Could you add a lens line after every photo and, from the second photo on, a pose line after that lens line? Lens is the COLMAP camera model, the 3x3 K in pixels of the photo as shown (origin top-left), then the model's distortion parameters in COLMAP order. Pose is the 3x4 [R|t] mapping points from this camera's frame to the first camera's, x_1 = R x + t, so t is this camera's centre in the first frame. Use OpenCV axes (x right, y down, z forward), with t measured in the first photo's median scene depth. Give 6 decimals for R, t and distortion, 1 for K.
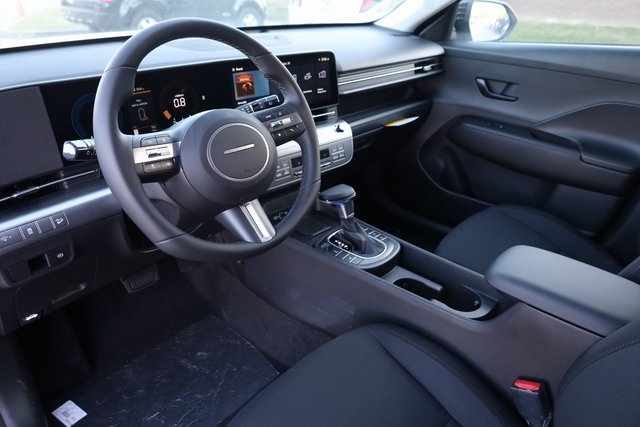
lens RADIAL K [[440.3, 0, 320.0], [0, 440.3, 210.8], [0, 0, 1]] dist [-0.004567, -0.003484]
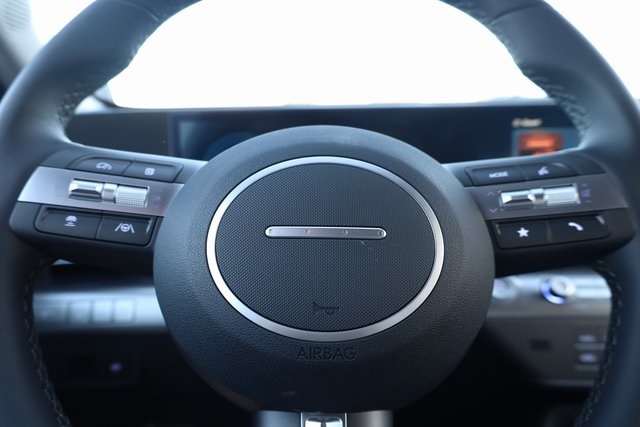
lens RADIAL K [[440.3, 0, 326.0], [0, 440.3, 213.7], [0, 0, 1]] dist [-0.004567, -0.003484]
pose [[0.686527, 0.100993, -0.720056, 0.036430], [-0.308248, 0.937337, -0.162427, -0.086895], [0.658532, 0.333466, 0.674638, 0.669369]]
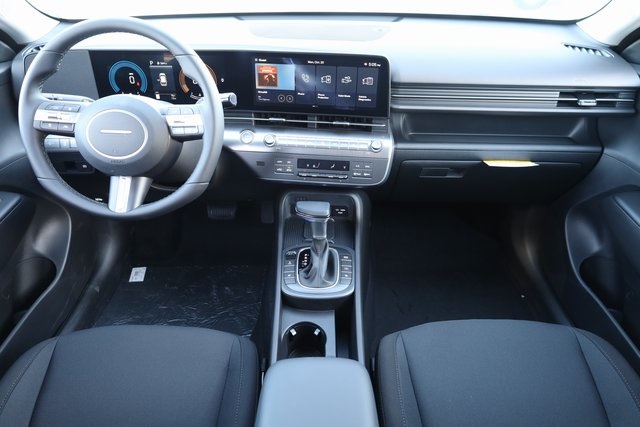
lens RADIAL K [[440.3, 0, 318.4], [0, 440.3, 214.9], [0, 0, 1]] dist [-0.004567, -0.003484]
pose [[0.658252, 0.406360, -0.633701, 0.883532], [-0.338604, 0.911656, 0.232875, -0.341820], [0.672348, 0.061283, 0.737694, 0.427195]]
